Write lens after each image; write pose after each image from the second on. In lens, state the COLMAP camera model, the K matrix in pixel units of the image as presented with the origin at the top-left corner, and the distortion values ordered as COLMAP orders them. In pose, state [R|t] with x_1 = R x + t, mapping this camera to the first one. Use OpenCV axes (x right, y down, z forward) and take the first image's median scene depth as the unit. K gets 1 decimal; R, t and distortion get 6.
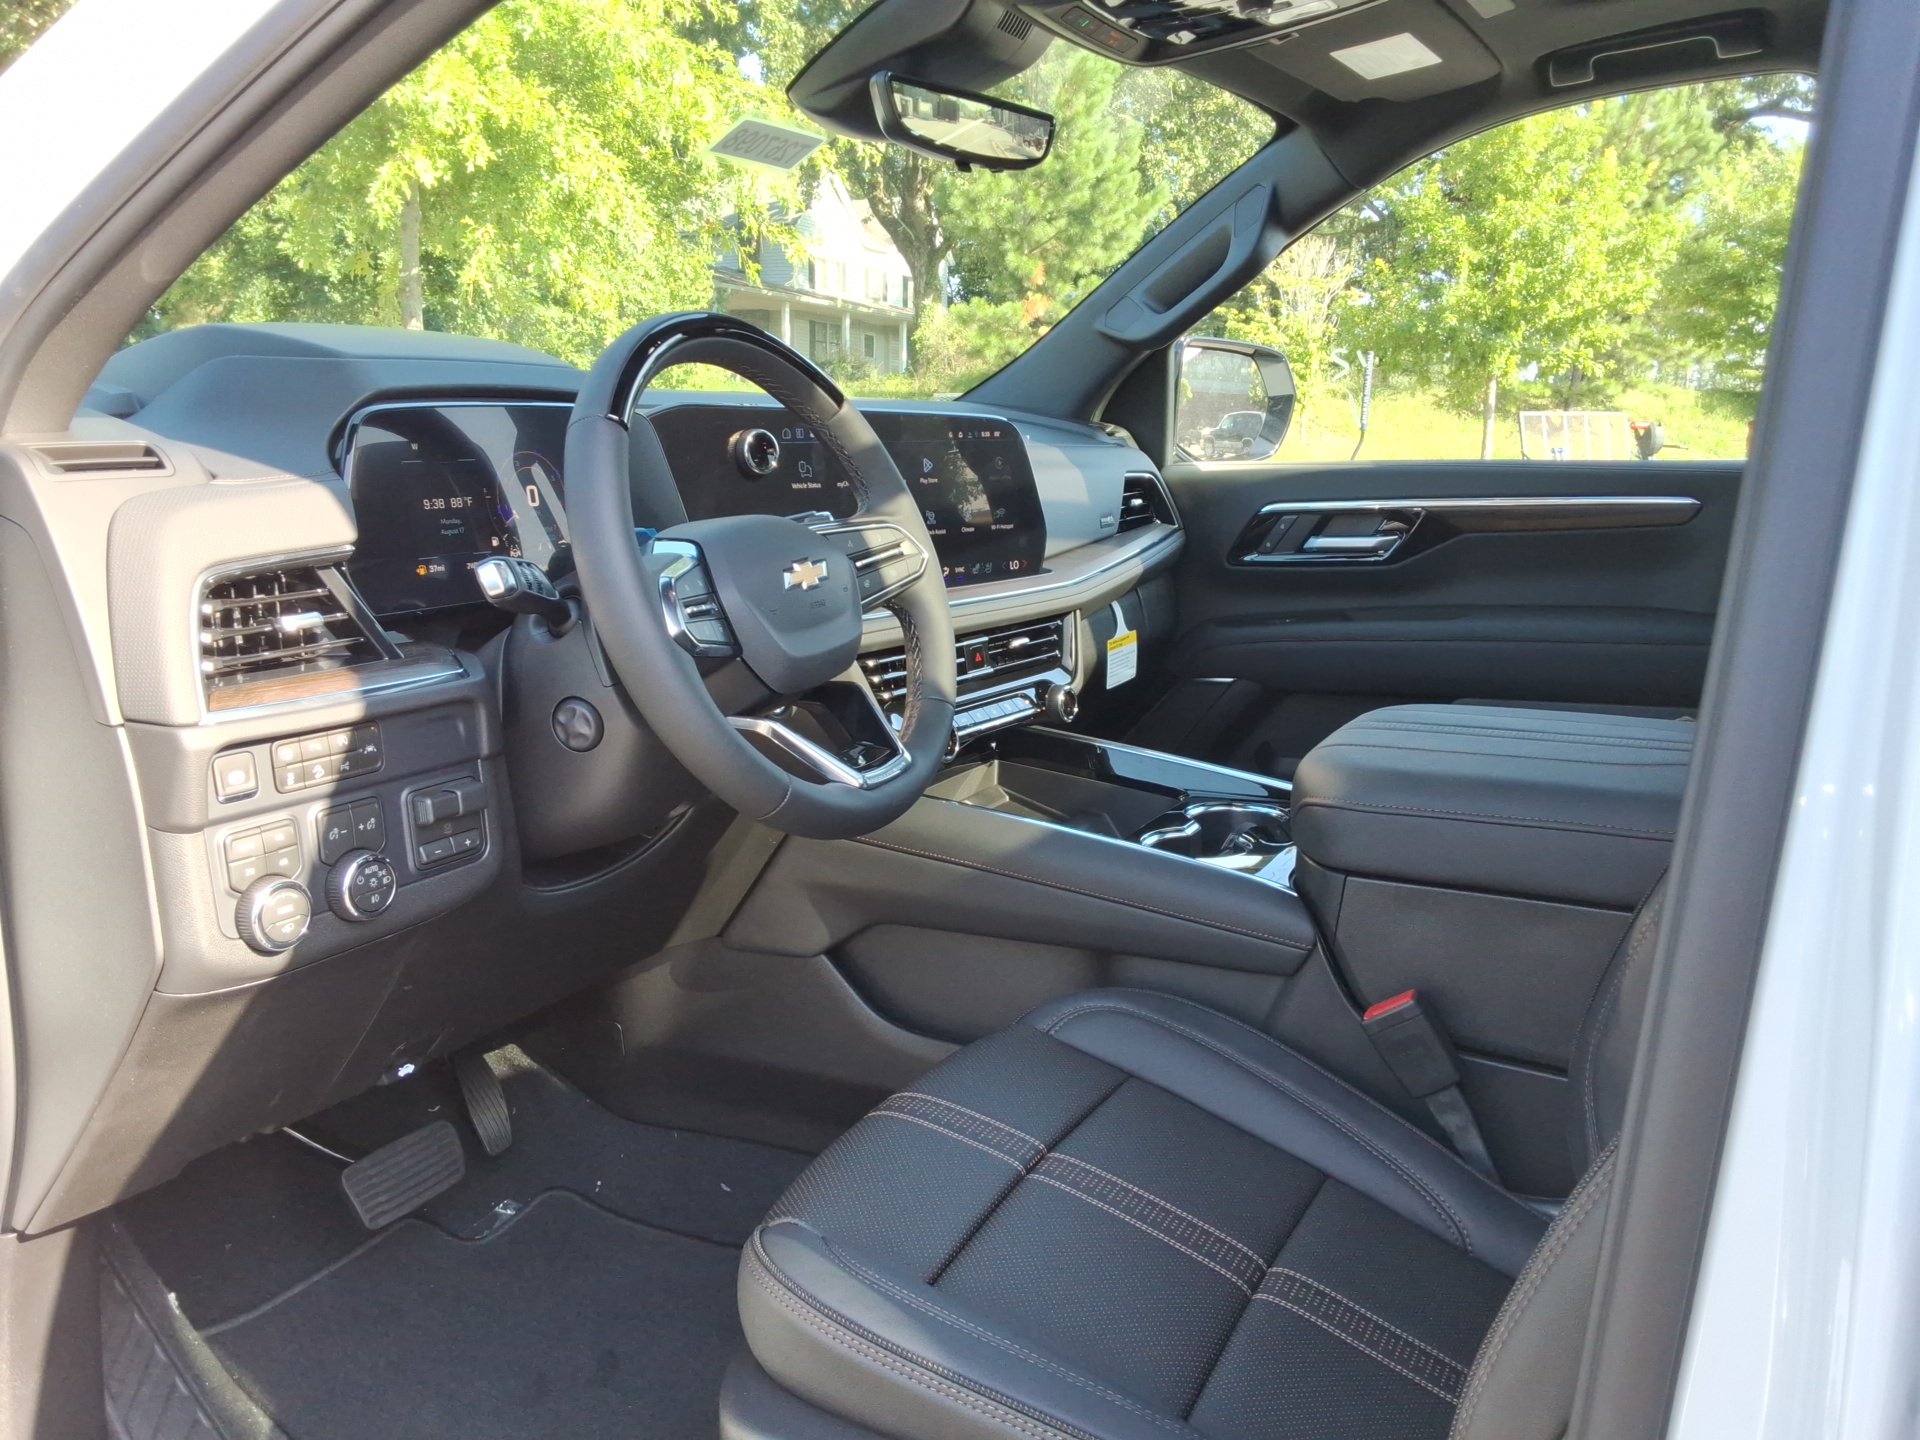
lens RADIAL K [[1545.6, 0, 953.0], [0, 1545.6, 703.1], [0, 0, 1]] dist [0.095711, -0.138286]
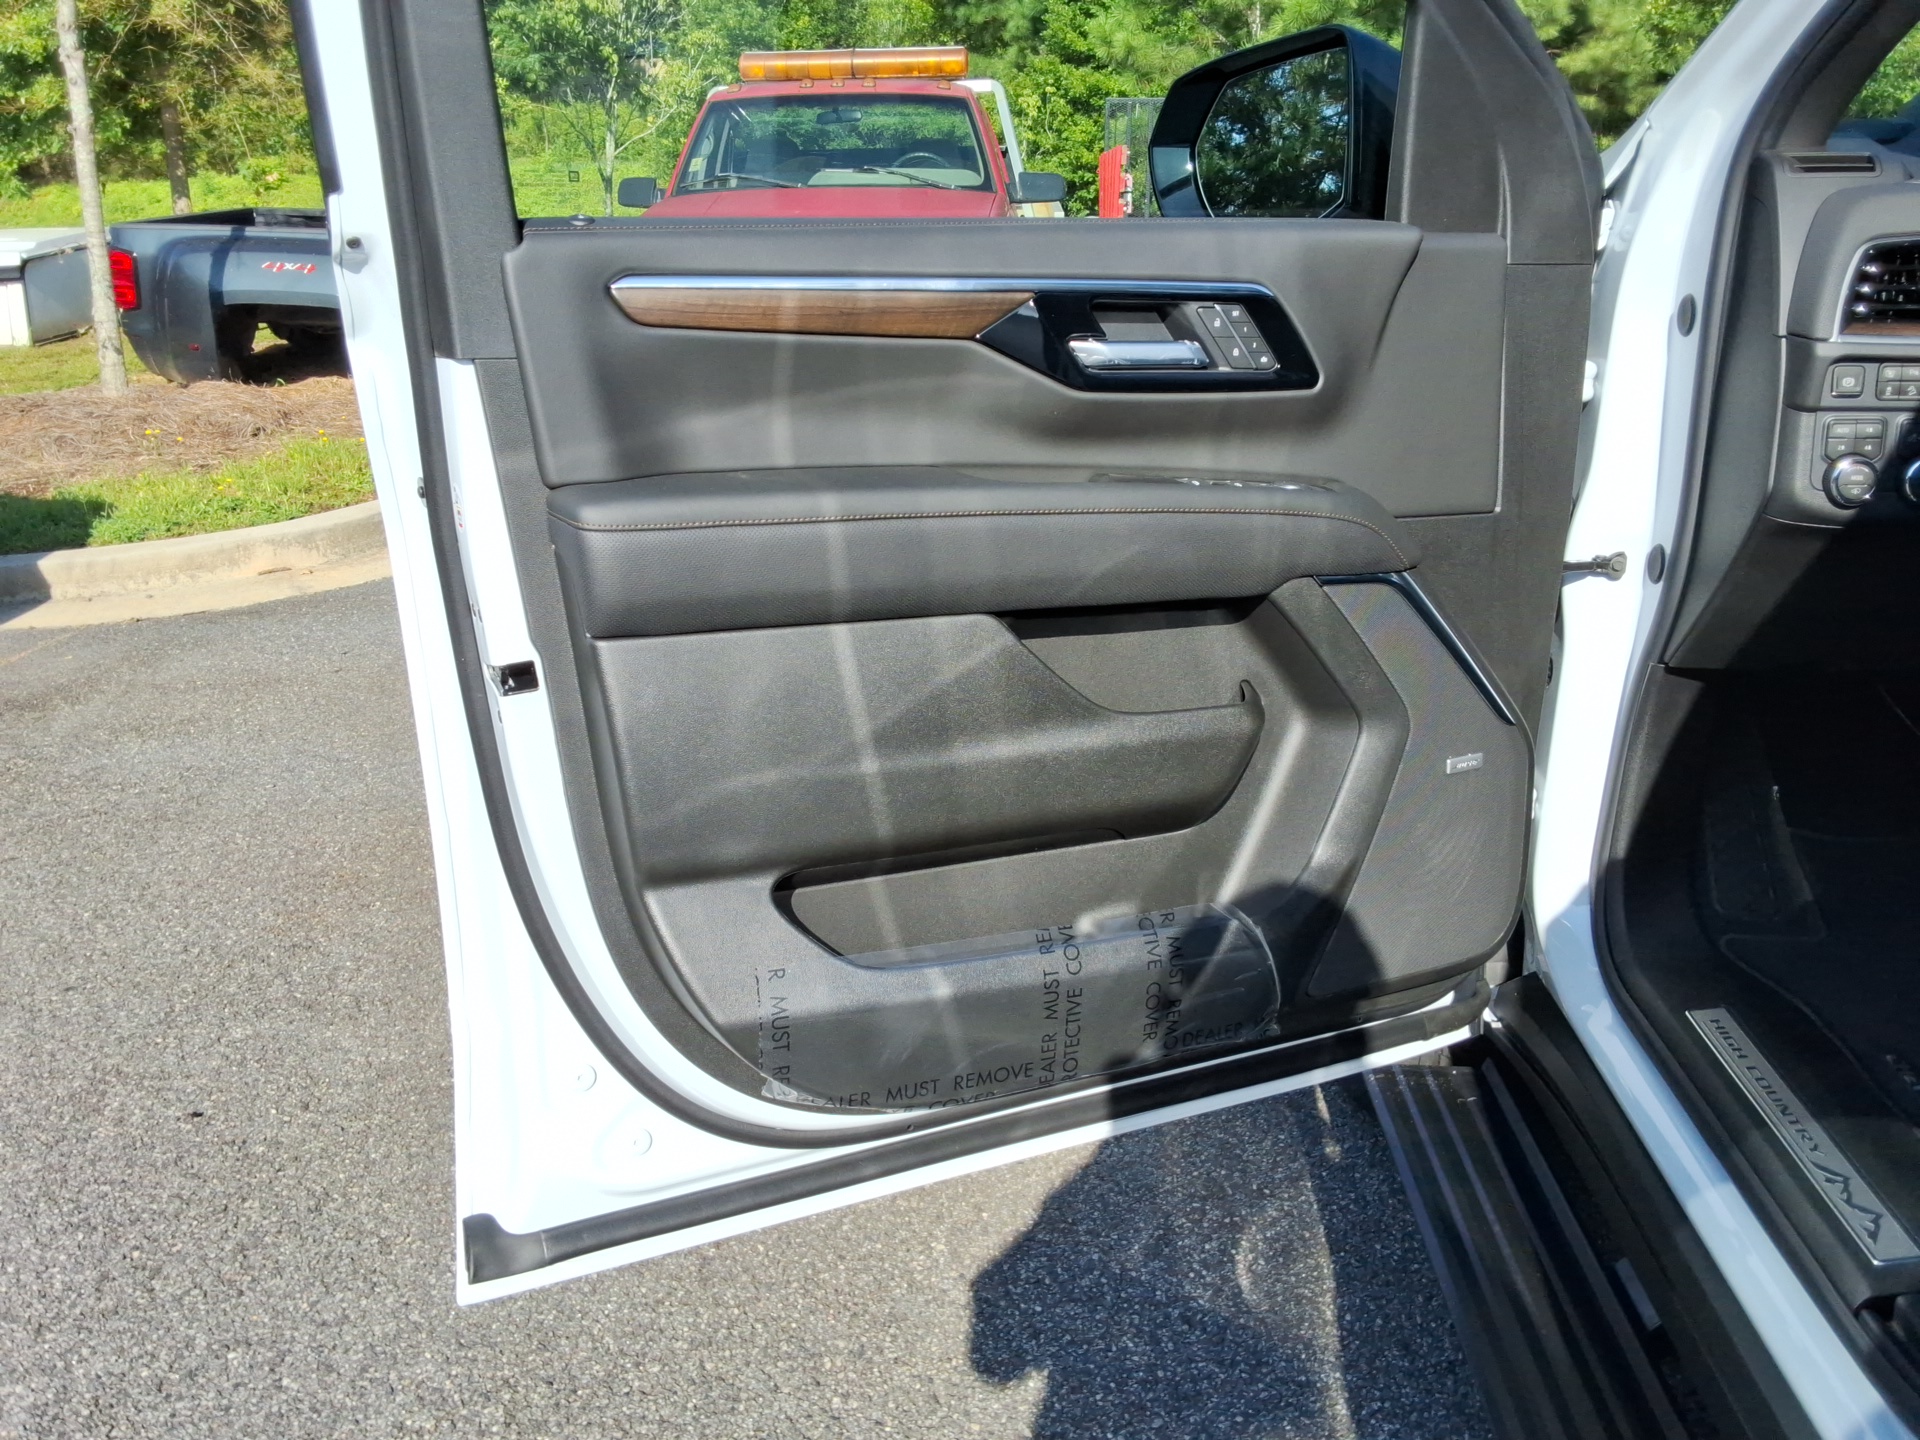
lens RADIAL K [[1545.6, 0, 987.3], [0, 1545.6, 697.3], [0, 0, 1]] dist [0.095711, -0.138286]
pose [[0.434877, 0.272062, -0.858408, 0.536628], [-0.151893, 0.961771, 0.227872, 0.116354], [0.887587, 0.031290, 0.459576, -0.394703]]
